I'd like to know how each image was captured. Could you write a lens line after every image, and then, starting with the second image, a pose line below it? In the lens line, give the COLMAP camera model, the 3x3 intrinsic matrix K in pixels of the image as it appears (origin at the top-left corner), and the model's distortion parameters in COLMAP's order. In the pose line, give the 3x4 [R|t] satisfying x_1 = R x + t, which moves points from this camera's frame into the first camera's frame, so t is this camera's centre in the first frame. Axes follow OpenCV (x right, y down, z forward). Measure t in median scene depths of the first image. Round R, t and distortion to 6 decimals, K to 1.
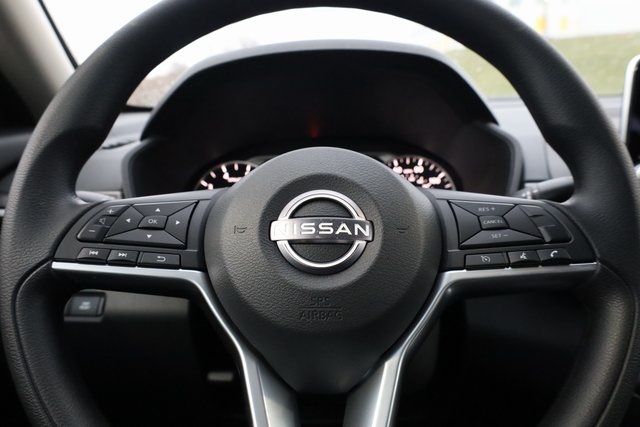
lens RADIAL K [[476.8, 0, 320.0], [0, 476.8, 213.5], [0, 0, 1]] dist [0.000702, -0.000119]
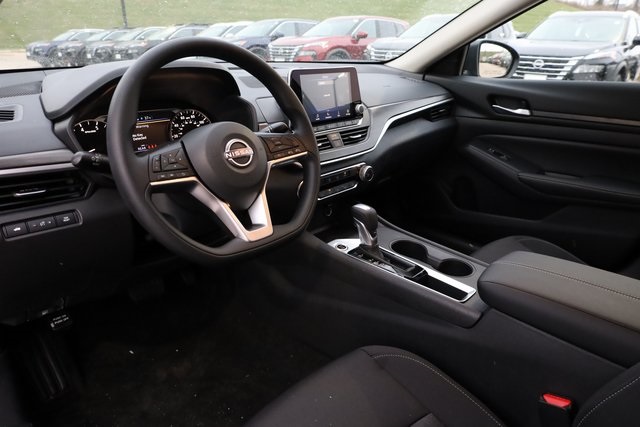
lens RADIAL K [[432.1, 0, 320.0], [0, 432.1, 213.5], [0, 0, 1]] dist [-0.004088, -0.001246]
pose [[0.670231, -0.240617, 0.702064, -1.513898], [0.089210, 0.965245, 0.245651, -0.201709], [-0.736771, -0.102012, 0.668402, -1.074150]]
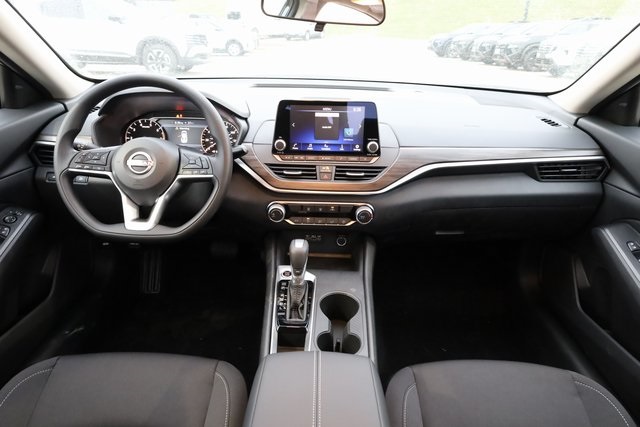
lens RADIAL K [[432.1, 0, 320.0], [0, 432.1, 213.5], [0, 0, 1]] dist [-0.004088, -0.001246]
pose [[0.998365, 0.038435, 0.042304, 1.213885], [-0.047575, 0.969010, 0.242396, -0.445088], [-0.031676, -0.244012, 0.969255, -2.307305]]
